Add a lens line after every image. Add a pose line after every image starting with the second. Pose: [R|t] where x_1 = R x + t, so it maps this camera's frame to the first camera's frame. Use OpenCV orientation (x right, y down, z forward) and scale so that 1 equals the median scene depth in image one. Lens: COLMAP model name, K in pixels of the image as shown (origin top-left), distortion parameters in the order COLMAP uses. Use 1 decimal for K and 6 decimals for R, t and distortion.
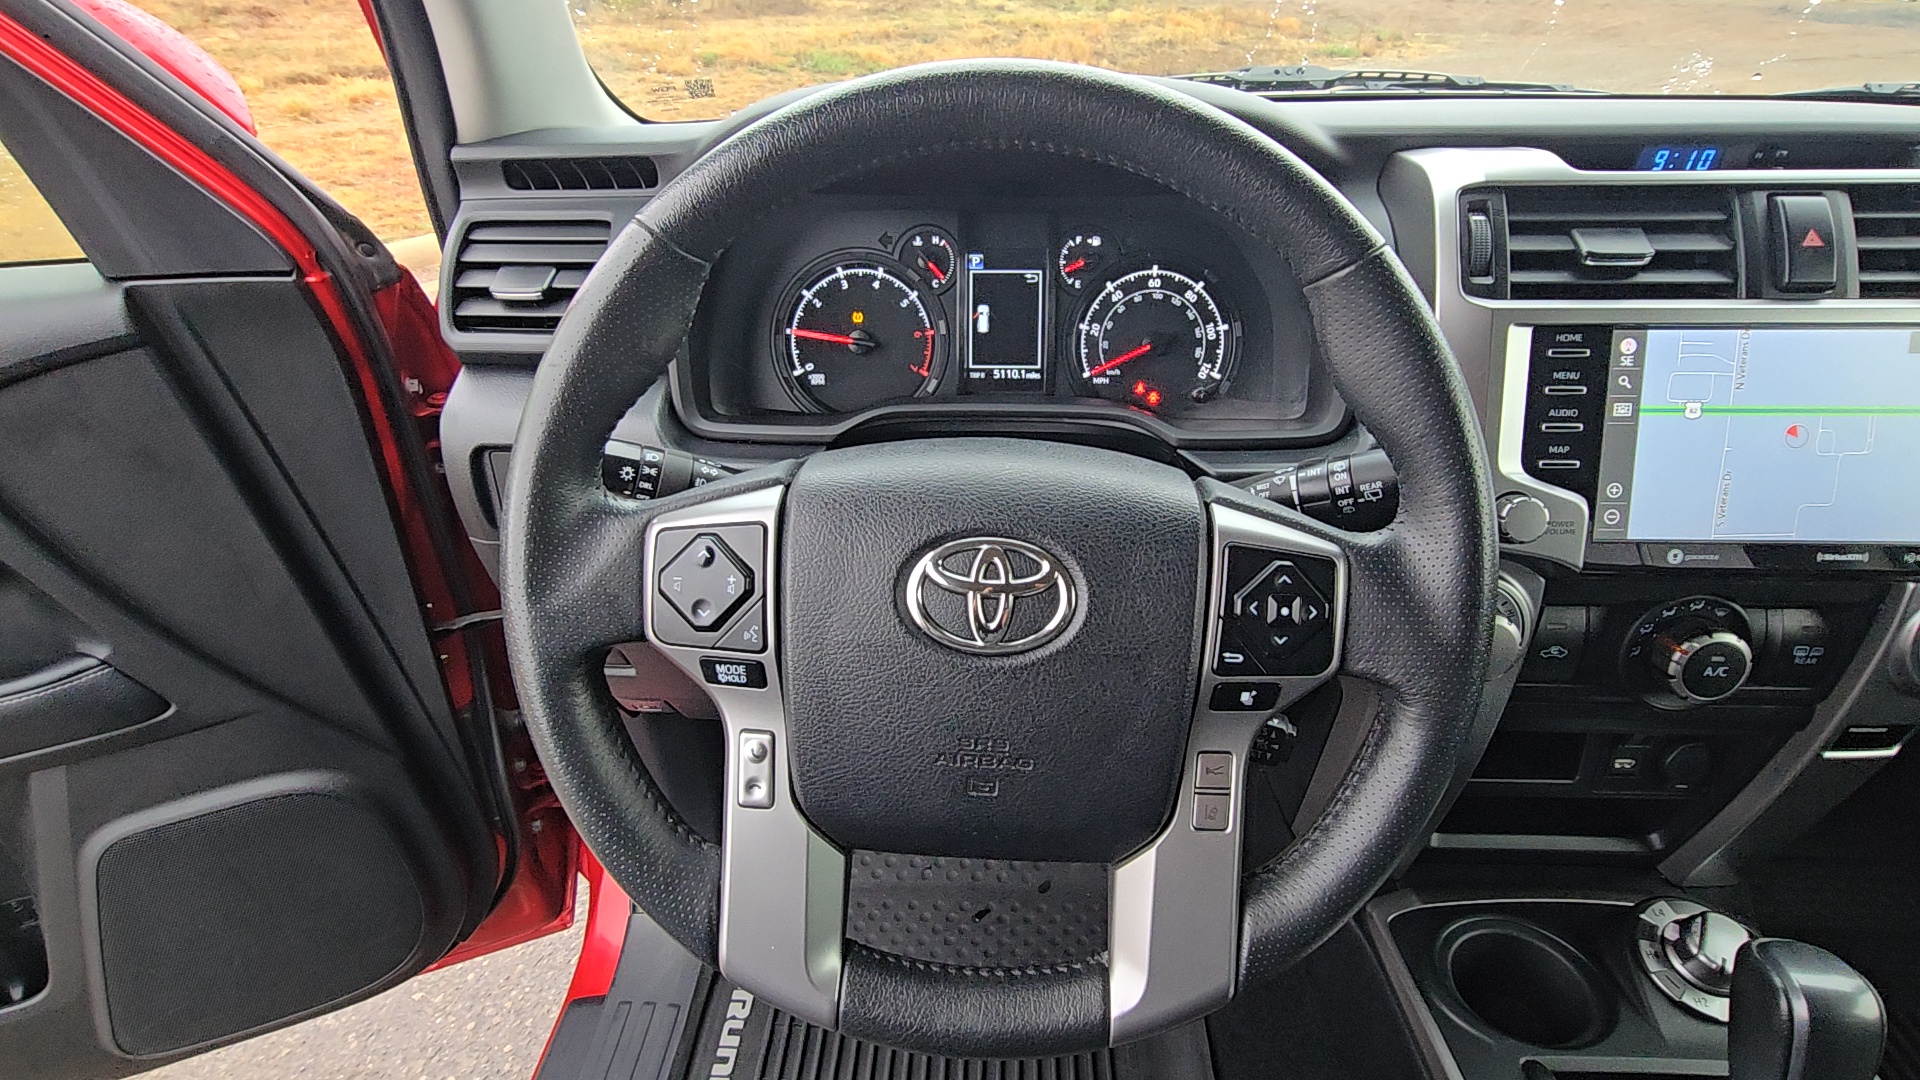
lens RADIAL K [[969.3, 0, 971.4], [0, 969.3, 546.7], [0, 0, 1]] dist [0.006076, -0.004563]
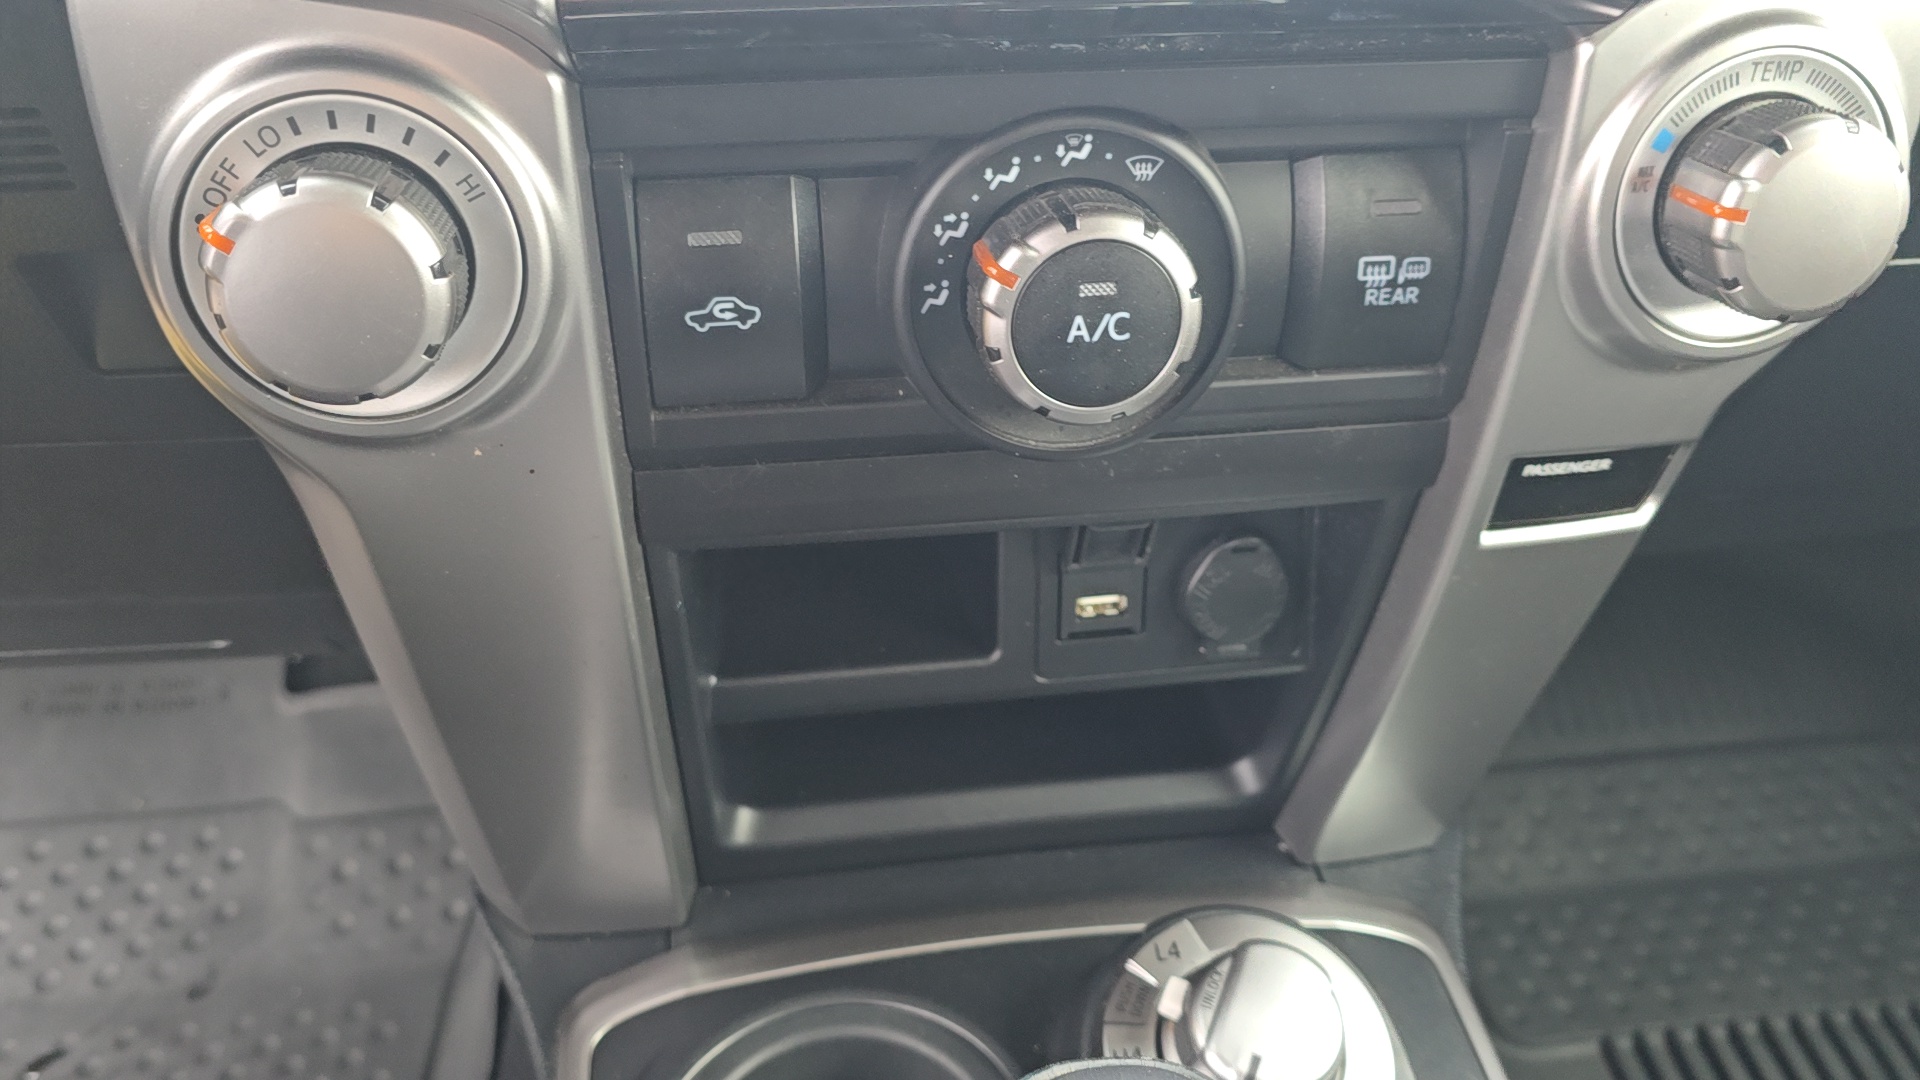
lens RADIAL K [[1597.1, 0, 969.8], [0, 1597.1, 534.6], [0, 0, 1]] dist [-0.024268, 0.045029]
pose [[0.981721, -0.085953, 0.169809, 0.667175], [0.063497, 0.989010, 0.133516, 0.132619], [-0.179419, -0.120293, 0.976390, 0.470913]]
